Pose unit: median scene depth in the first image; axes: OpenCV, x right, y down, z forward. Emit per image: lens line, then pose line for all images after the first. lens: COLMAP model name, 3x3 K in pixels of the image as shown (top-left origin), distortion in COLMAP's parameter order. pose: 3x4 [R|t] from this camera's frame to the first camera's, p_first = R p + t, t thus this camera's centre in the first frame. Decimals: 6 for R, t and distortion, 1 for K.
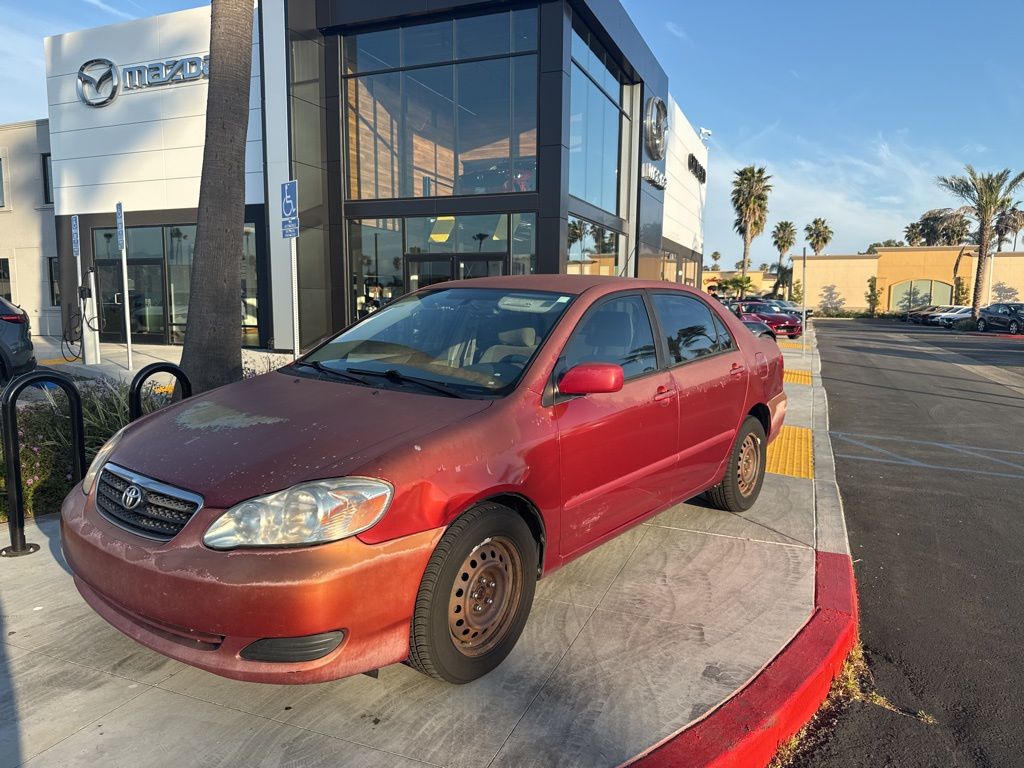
lens RADIAL K [[724.9, 0, 515.1], [0, 724.9, 385.1], [0, 0, 1]] dist [0.027220, -0.035364]
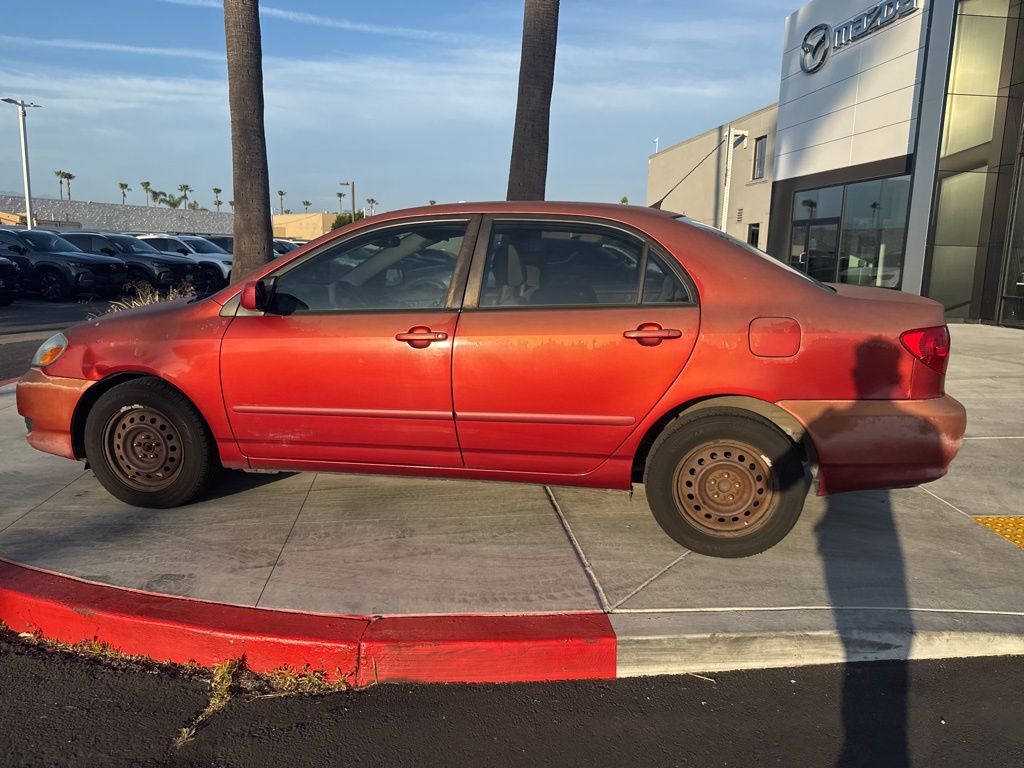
lens RADIAL K [[724.9, 0, 503.9], [0, 724.9, 380.8], [0, 0, 1]] dist [0.027220, -0.035364]
pose [[0.472091, 0.157273, -0.867407, 0.774549], [-0.122921, 0.986089, 0.111891, -0.032584], [0.872938, 0.053800, 0.484856, 0.512722]]
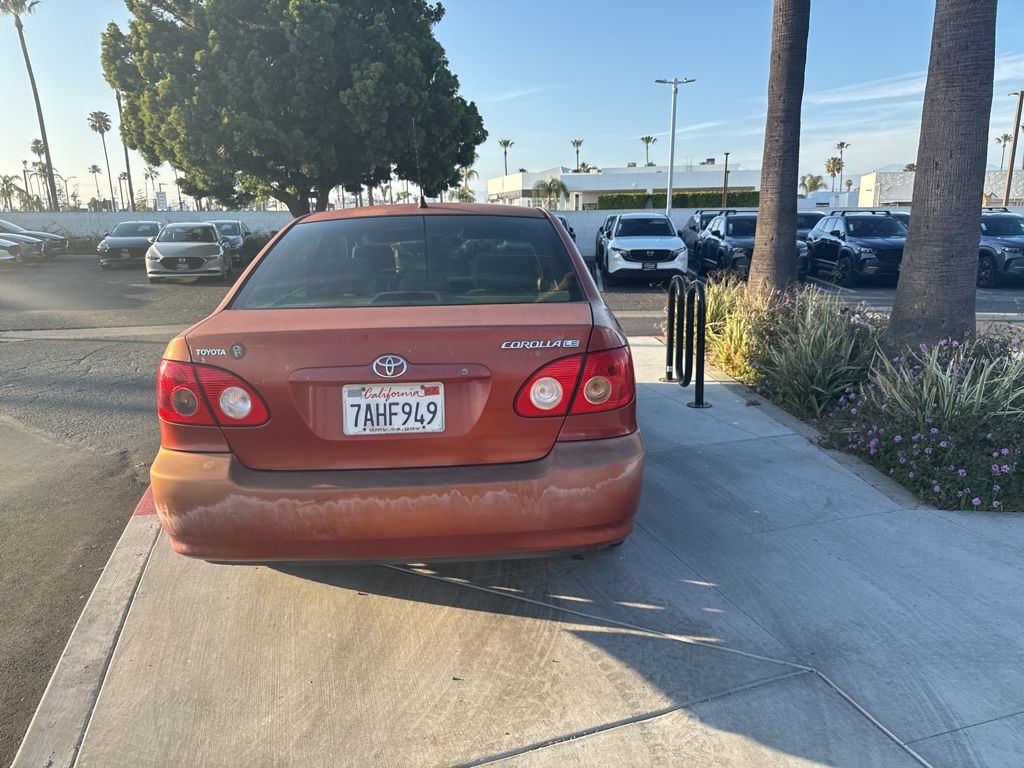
lens RADIAL K [[724.9, 0, 502.7], [0, 724.9, 385.2], [0, 0, 1]] dist [0.027220, -0.035364]
pose [[-0.786230, 0.133984, -0.603233, 0.528006], [-0.069957, 0.950634, 0.302325, -0.199569], [0.613961, 0.279898, -0.738044, 1.627535]]
